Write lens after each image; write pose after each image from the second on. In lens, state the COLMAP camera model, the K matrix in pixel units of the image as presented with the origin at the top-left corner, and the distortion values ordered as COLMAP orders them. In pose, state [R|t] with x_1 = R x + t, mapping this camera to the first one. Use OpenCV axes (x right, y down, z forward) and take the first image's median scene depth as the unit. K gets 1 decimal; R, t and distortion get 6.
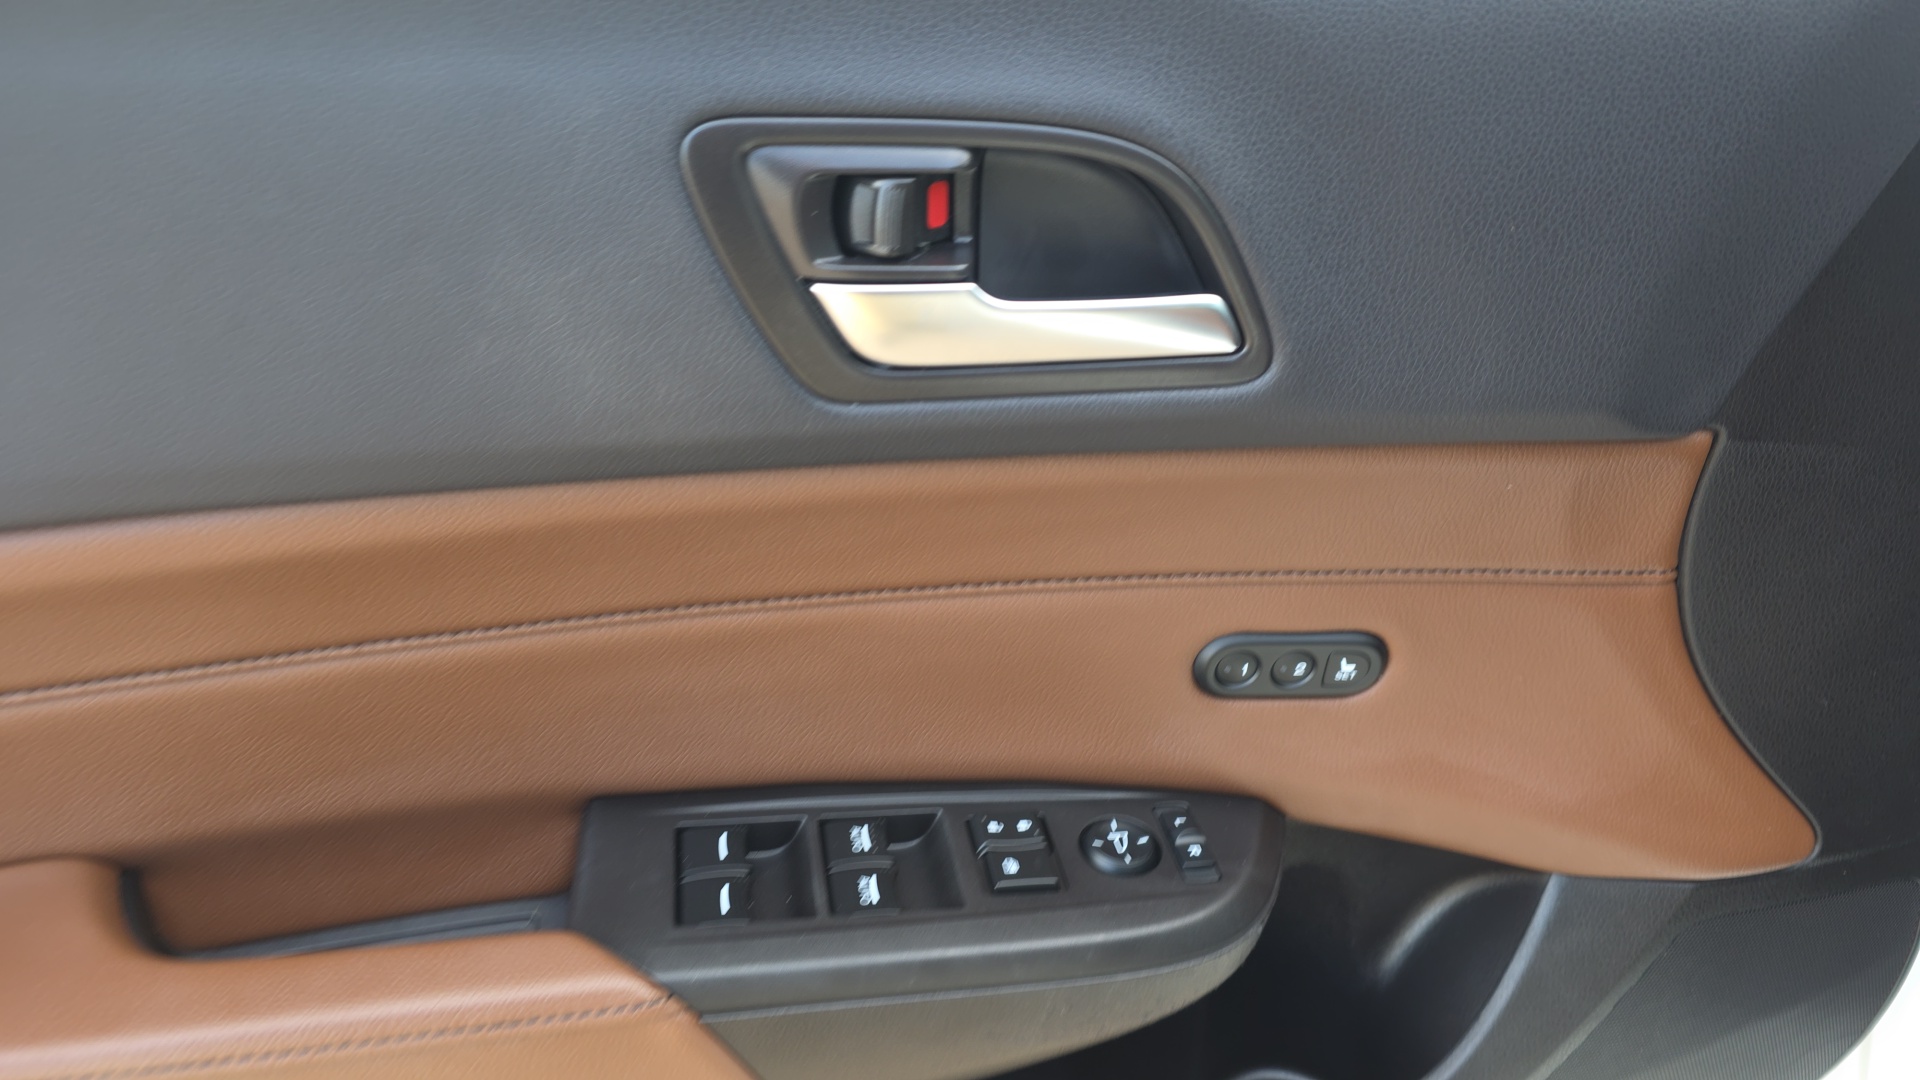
lens RADIAL K [[1276.1, 0, 1002.2], [0, 1276.1, 540.9], [0, 0, 1]] dist [0.055614, -0.077563]
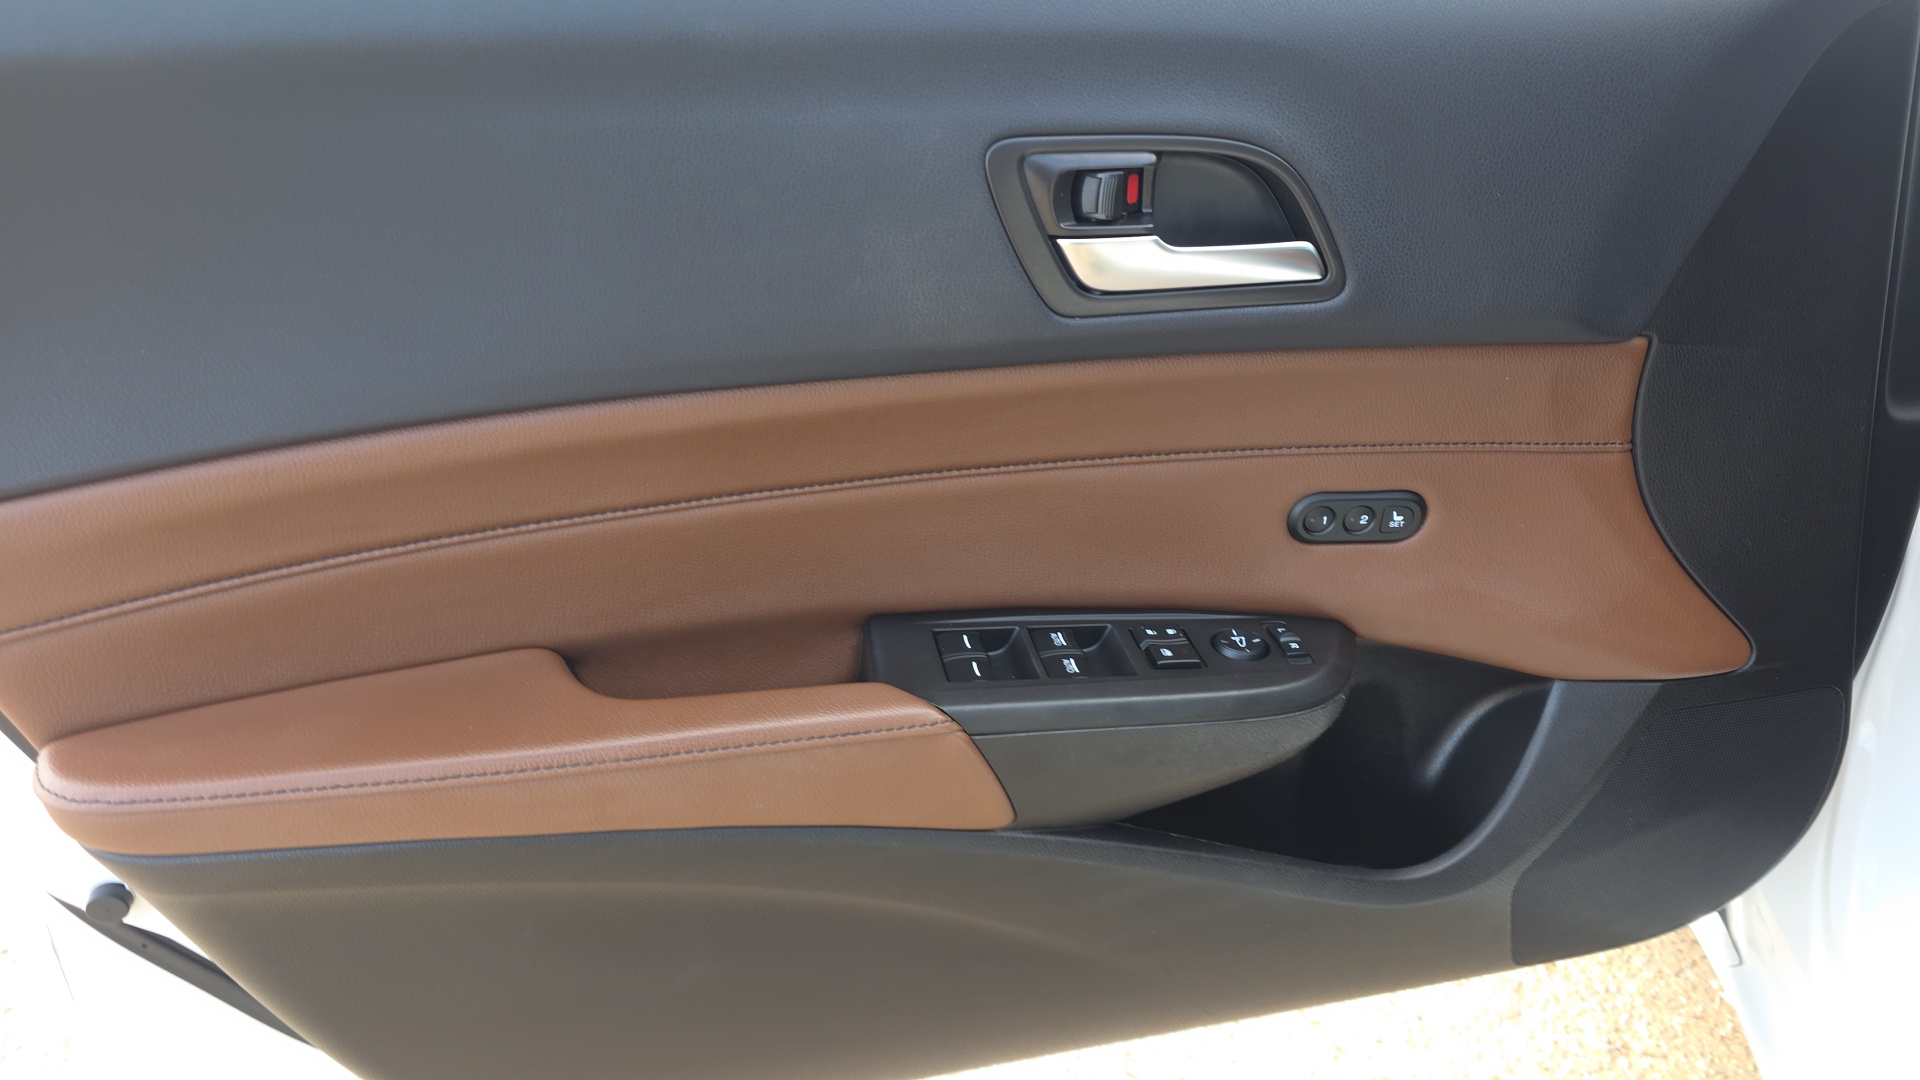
lens RADIAL K [[1338.7, 0, 950.9], [0, 1338.7, 548.0], [0, 0, 1]] dist [0.043444, -0.073448]
pose [[0.999174, -0.022604, -0.033762, -0.185189], [0.020730, 0.998280, -0.054837, 0.218138], [0.034944, 0.054092, 0.997924, -0.525611]]
